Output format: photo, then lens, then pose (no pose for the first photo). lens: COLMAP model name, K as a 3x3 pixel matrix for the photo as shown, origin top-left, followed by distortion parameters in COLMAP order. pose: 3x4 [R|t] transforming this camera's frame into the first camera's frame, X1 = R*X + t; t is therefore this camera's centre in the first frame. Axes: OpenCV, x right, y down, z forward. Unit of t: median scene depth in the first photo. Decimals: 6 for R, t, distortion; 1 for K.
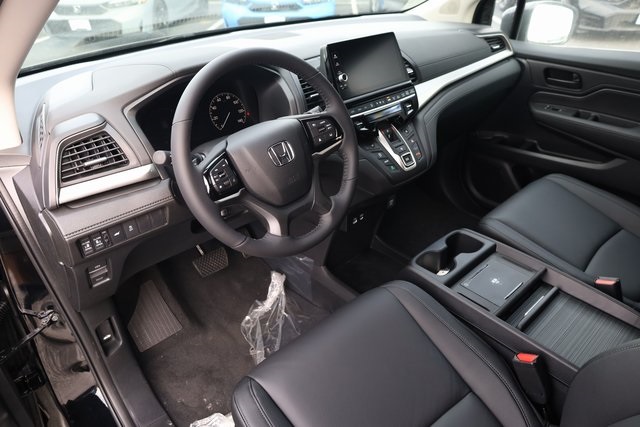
lens RADIAL K [[440.1, 0, 320.0], [0, 440.1, 213.5], [0, 0, 1]] dist [-0.006753, 0.002493]
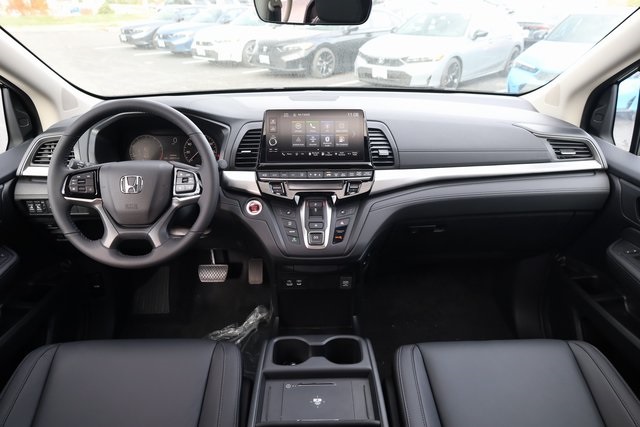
lens RADIAL K [[440.1, 0, 320.0], [0, 440.1, 213.5], [0, 0, 1]] dist [-0.006753, 0.002493]
pose [[0.755155, 0.291611, -0.587114, 0.808832], [-0.355575, 0.934622, 0.006867, -0.195821], [0.550733, 0.203578, 0.809475, 0.241390]]
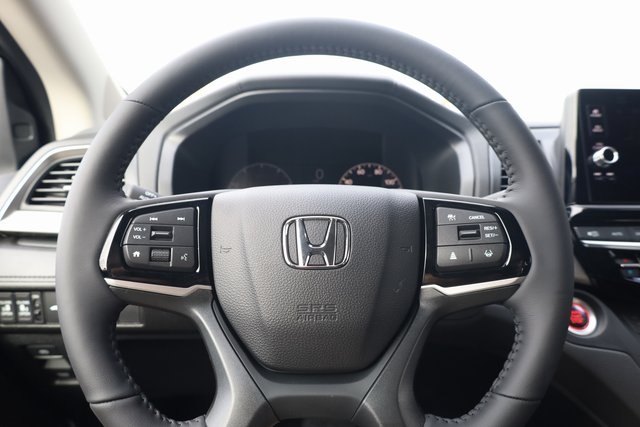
lens RADIAL K [[440.1, 0, 320.0], [0, 440.1, 213.5], [0, 0, 1]] dist [-0.006753, 0.002493]
pose [[0.751996, 0.160574, -0.639311, 0.128558], [-0.365458, 0.908727, -0.201631, -0.061055], [0.548582, 0.385267, 0.742042, 0.534482]]
